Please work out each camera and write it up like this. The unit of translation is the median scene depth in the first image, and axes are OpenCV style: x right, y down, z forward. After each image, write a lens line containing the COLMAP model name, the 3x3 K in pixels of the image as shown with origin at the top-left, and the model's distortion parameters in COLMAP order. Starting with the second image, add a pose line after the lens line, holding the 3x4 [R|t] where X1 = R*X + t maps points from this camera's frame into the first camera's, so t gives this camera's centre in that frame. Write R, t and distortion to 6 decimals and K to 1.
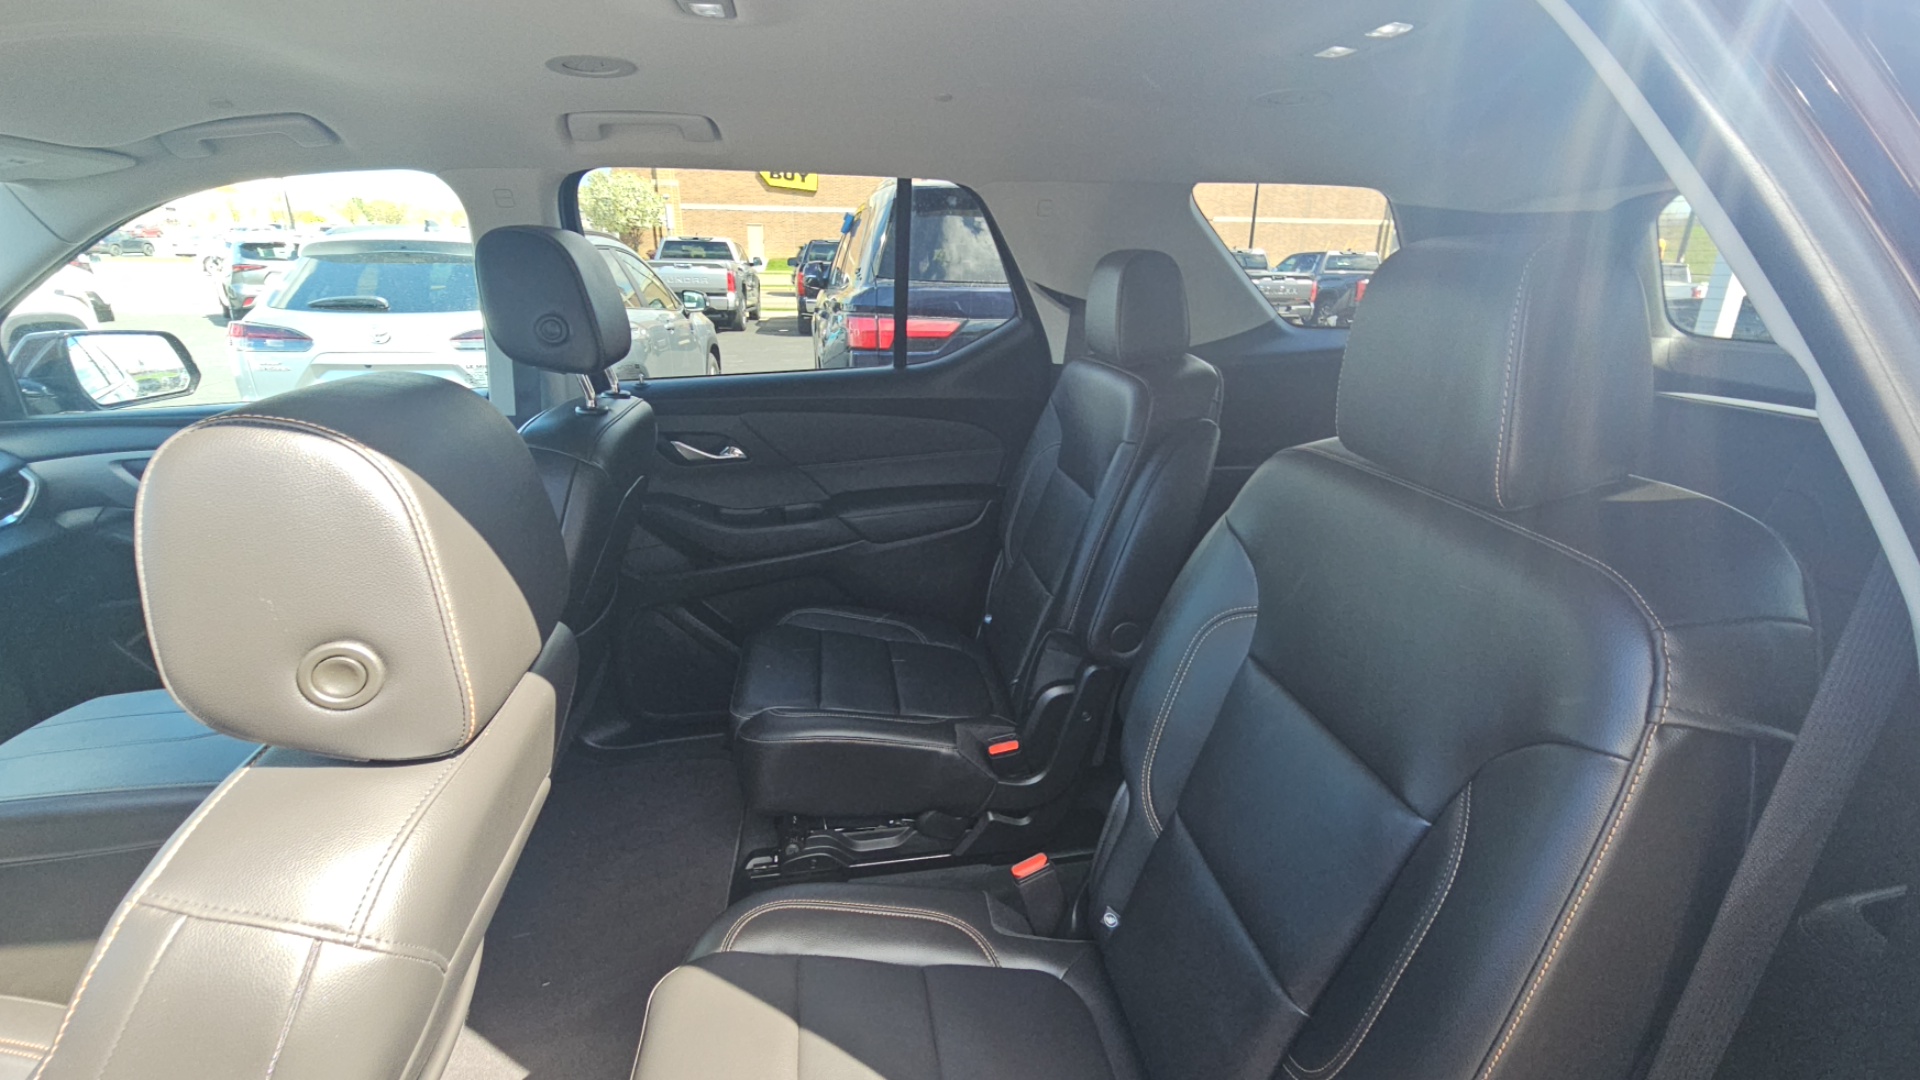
lens RADIAL K [[862.7, 0, 980.9], [0, 862.7, 545.7], [0, 0, 1]] dist [-0.000014, -0.000744]
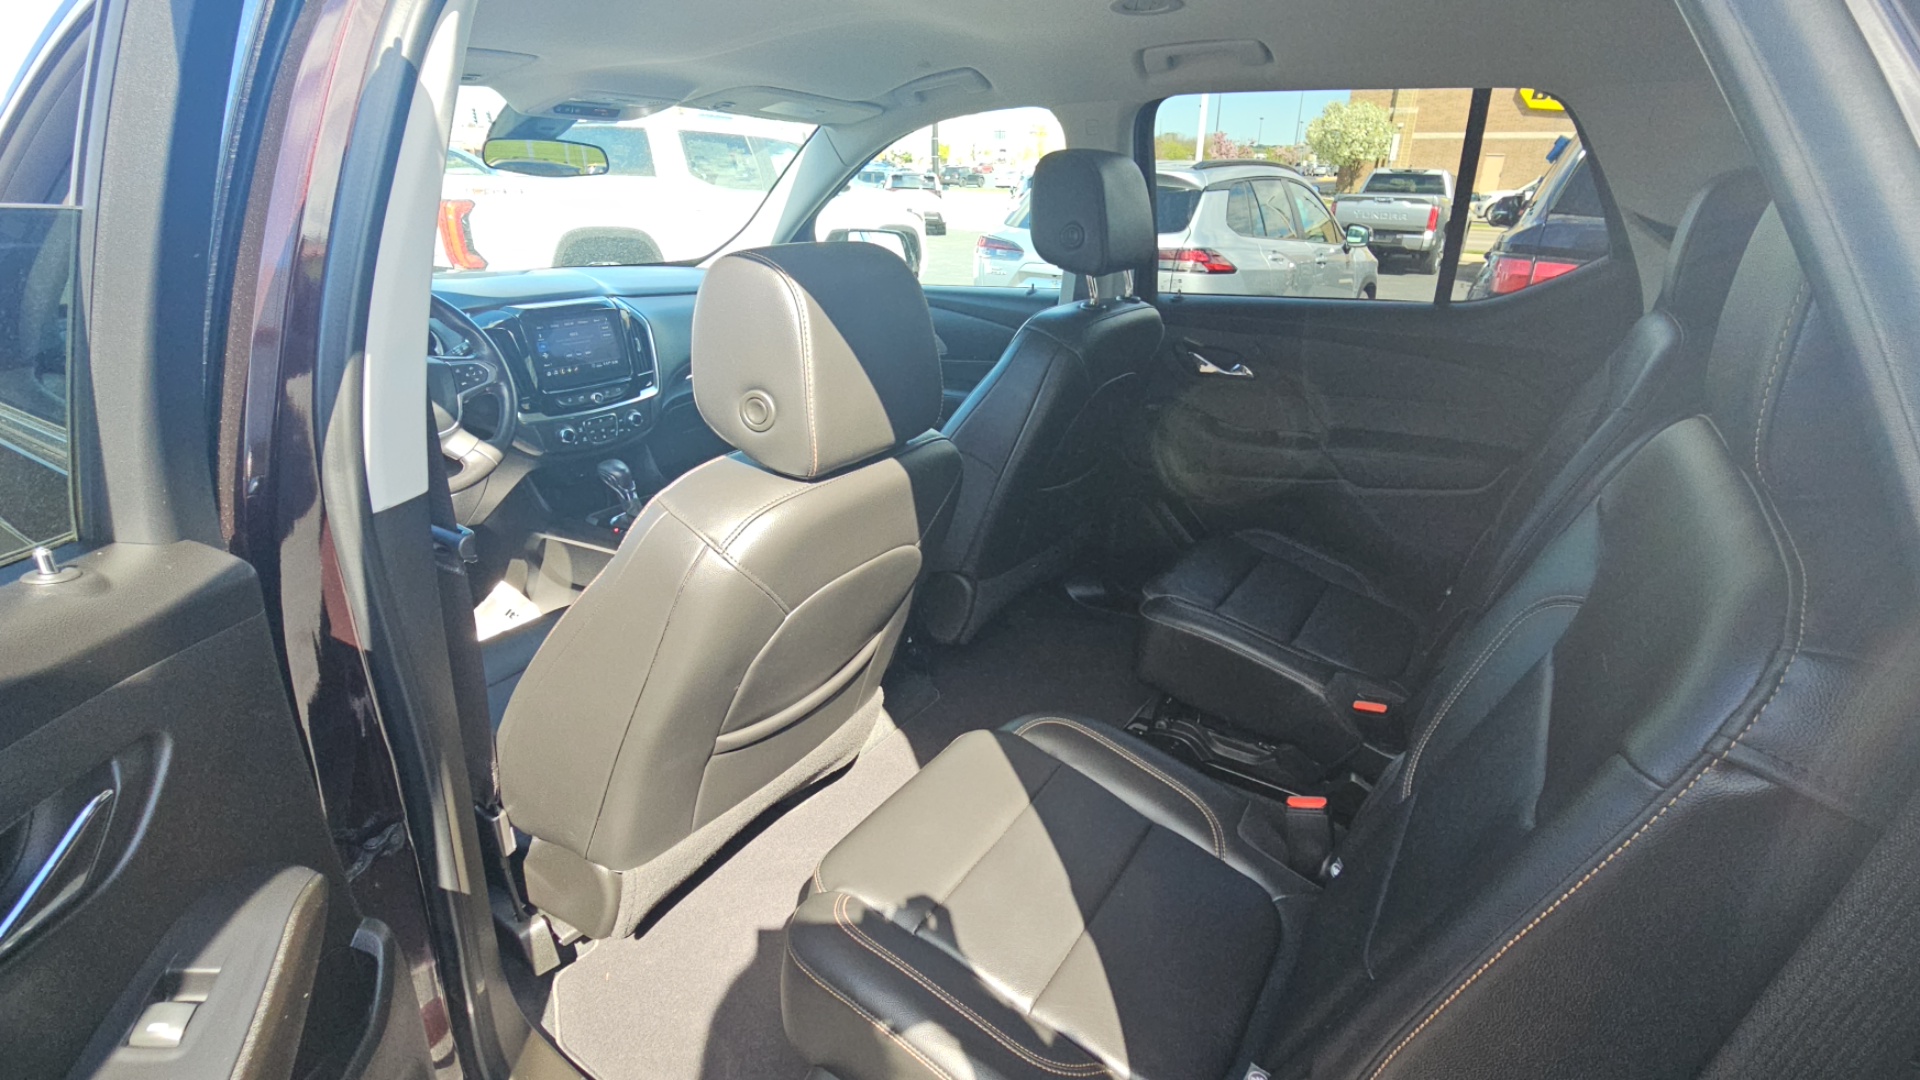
lens RADIAL K [[863.0, 0, 980.2], [0, 863.0, 540.2], [0, 0, 1]] dist [0.011628, -0.008547]
pose [[0.735969, 0.262605, -0.624010, 0.247766], [-0.224807, 0.964202, 0.140627, 0.020024], [0.638601, 0.036785, 0.768658, -0.009707]]
